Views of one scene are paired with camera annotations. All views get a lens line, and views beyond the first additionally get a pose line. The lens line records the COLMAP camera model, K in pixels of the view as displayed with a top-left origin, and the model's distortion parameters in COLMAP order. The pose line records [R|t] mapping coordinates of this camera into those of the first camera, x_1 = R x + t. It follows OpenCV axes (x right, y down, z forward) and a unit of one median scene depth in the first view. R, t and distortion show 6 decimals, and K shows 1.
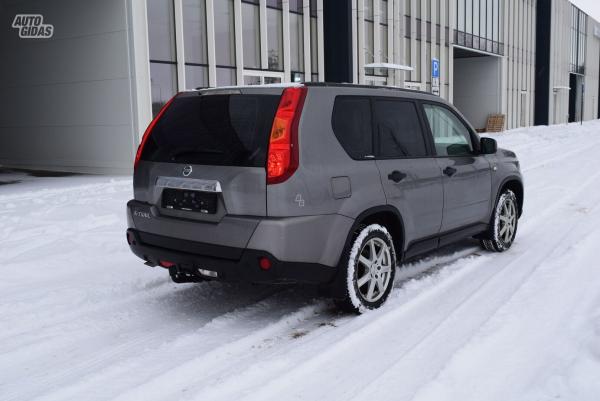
lens RADIAL K [[622.0, 0, 301.6], [0, 622.0, 201.6], [0, 0, 1]] dist [-0.020080, 0.000000]
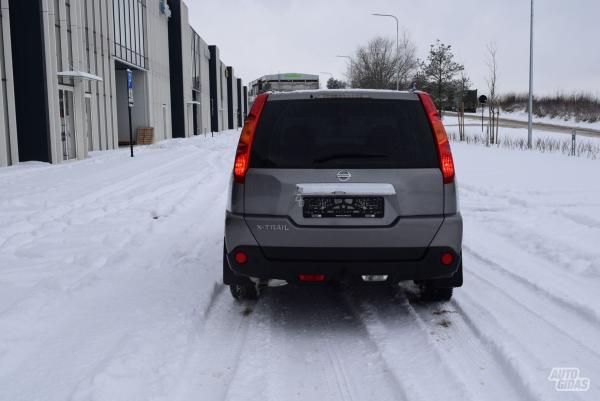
lens RADIAL K [[622.0, 0, 295.9], [0, 622.0, 200.5], [0, 0, 1]] dist [-0.020080, 0.000000]
pose [[0.817488, -0.061901, 0.572610, -0.719028], [0.075183, 0.997170, 0.000462, -0.015645], [-0.571018, 0.042673, 0.819828, 0.229012]]
